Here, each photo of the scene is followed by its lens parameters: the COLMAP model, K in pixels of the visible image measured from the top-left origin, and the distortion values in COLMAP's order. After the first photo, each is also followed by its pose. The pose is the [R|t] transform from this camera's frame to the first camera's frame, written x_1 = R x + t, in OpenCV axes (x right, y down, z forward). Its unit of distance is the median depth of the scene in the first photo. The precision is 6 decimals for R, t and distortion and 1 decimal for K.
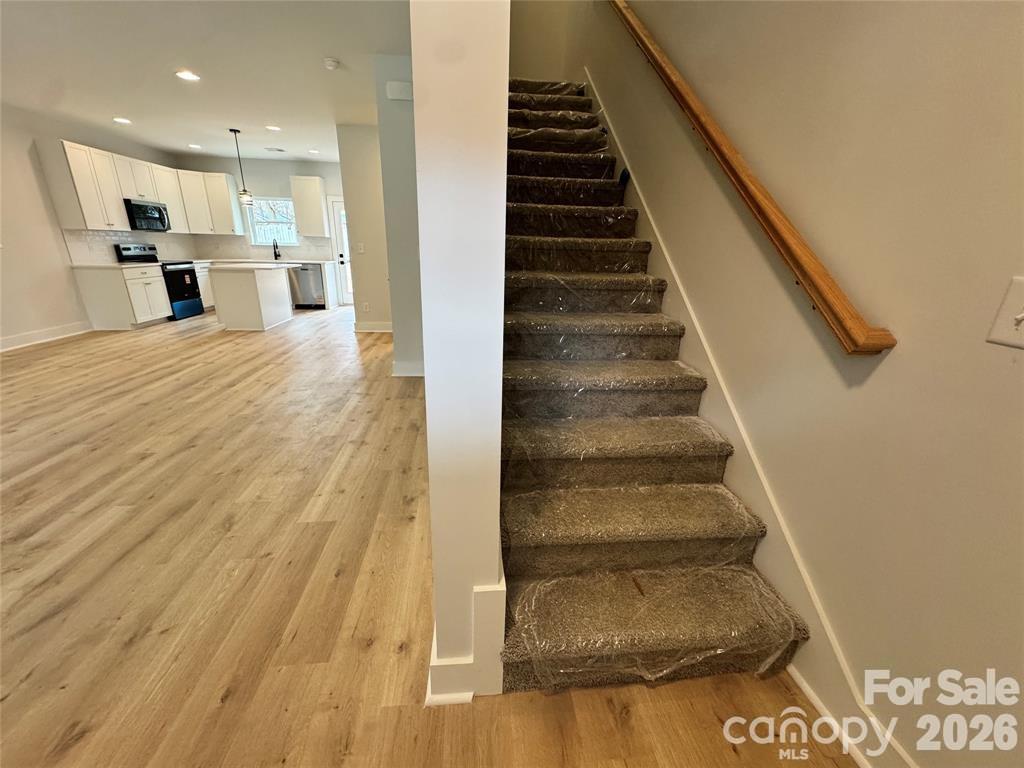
lens RADIAL K [[410.5, 0, 510.9], [0, 410.5, 384.5], [0, 0, 1]] dist [-0.002759, 0.000122]
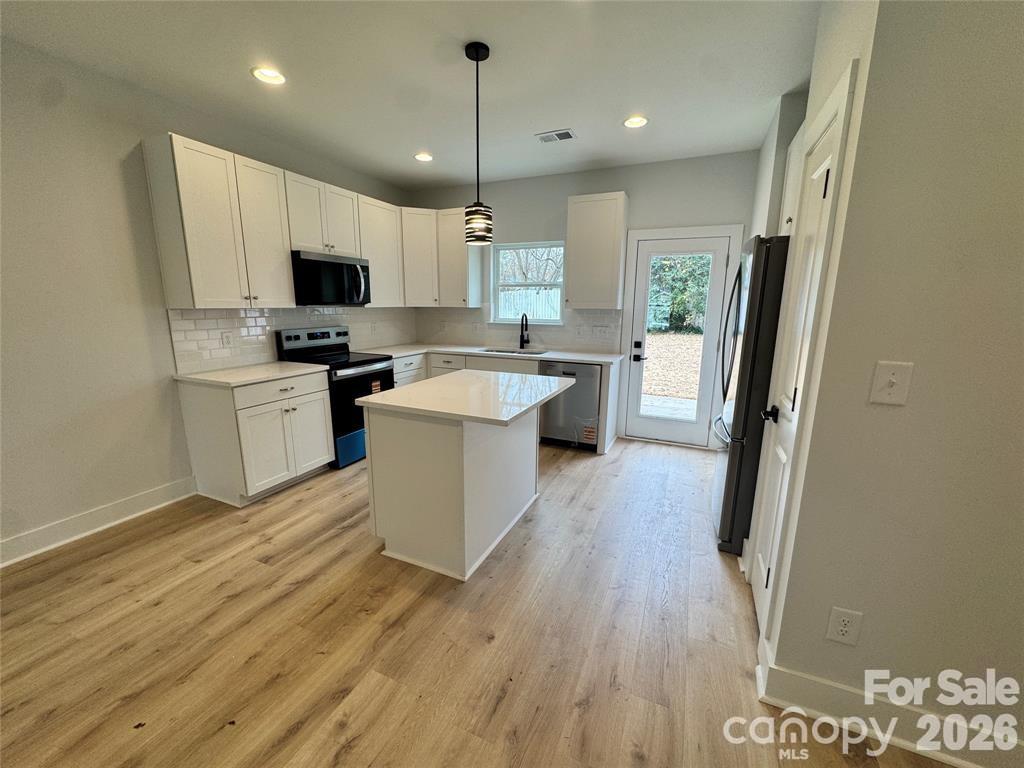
lens RADIAL K [[410.5, 0, 512.9], [0, 410.5, 384.7], [0, 0, 1]] dist [-0.002759, 0.000122]
pose [[0.869102, 0.082369, -0.487726, -0.373807], [-0.147900, 0.984201, -0.097334, -0.244455], [0.472003, 0.156728, 0.867554, 0.629556]]
